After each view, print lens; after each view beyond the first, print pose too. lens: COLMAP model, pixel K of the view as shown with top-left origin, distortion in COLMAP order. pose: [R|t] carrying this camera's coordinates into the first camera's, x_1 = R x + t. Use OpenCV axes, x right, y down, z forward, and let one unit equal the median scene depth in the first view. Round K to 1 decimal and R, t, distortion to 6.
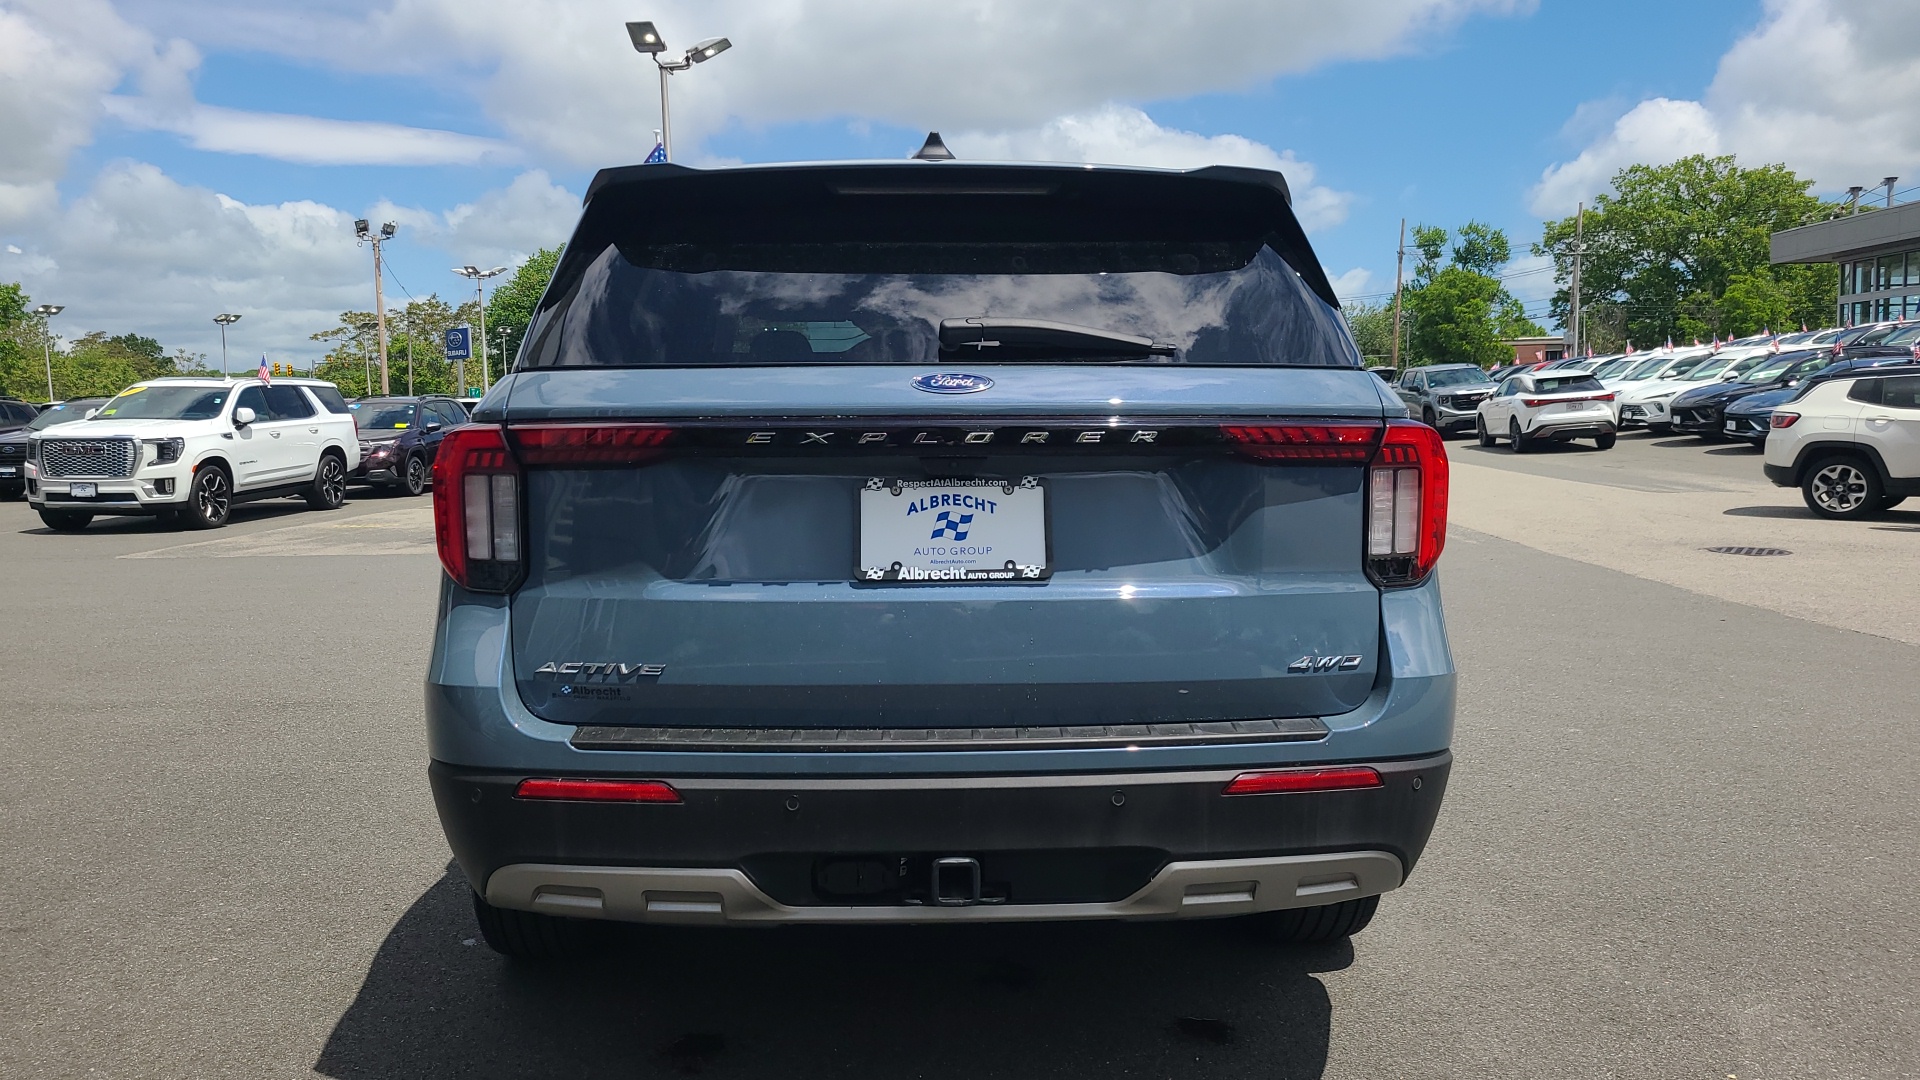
lens RADIAL K [[1428.9, 0, 946.4], [0, 1428.9, 539.6], [0, 0, 1]] dist [0.035156, -0.028714]
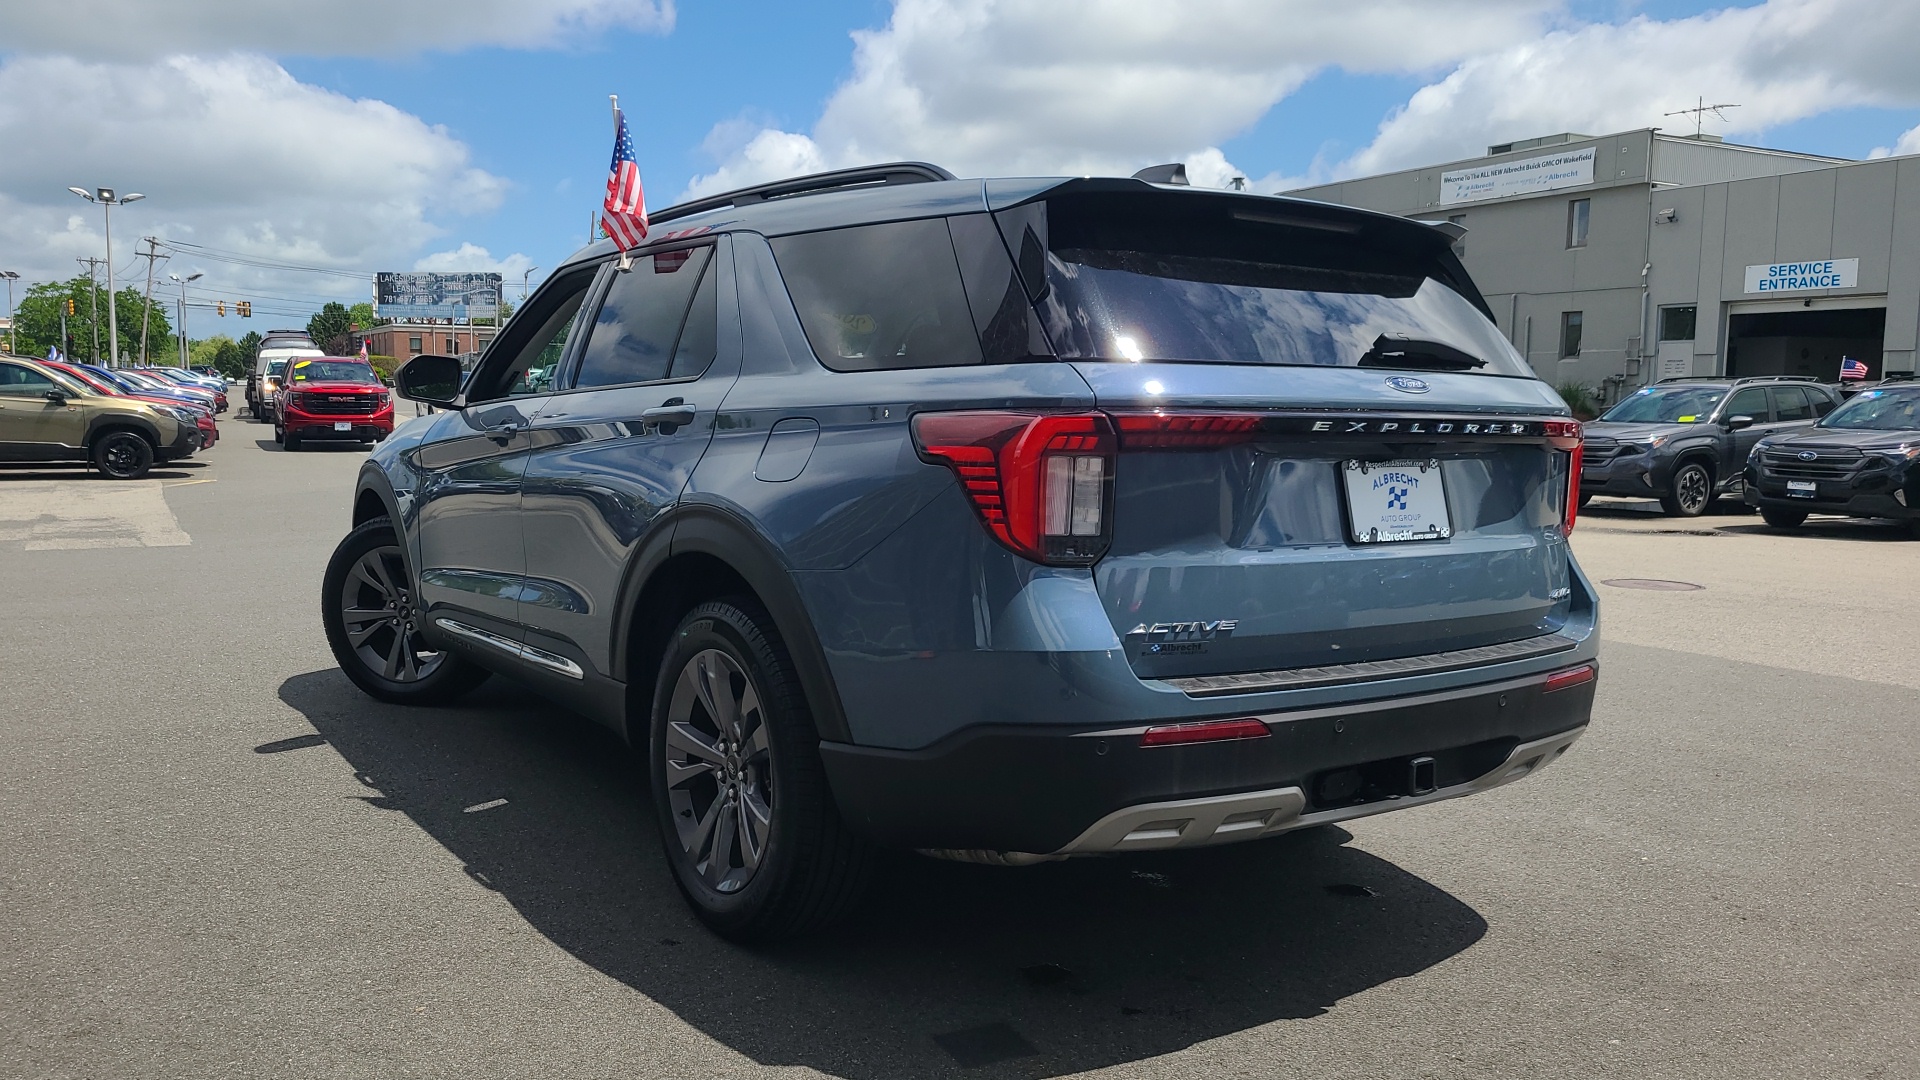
lens RADIAL K [[1423.9, 0, 923.3], [0, 1423.9, 546.8], [0, 0, 1]] dist [0.038613, -0.000957]
pose [[0.852948, -0.028597, 0.521213, -0.104772], [0.021023, 0.999570, 0.020439, -0.000122], [-0.521573, -0.006476, 0.853182, 0.014764]]
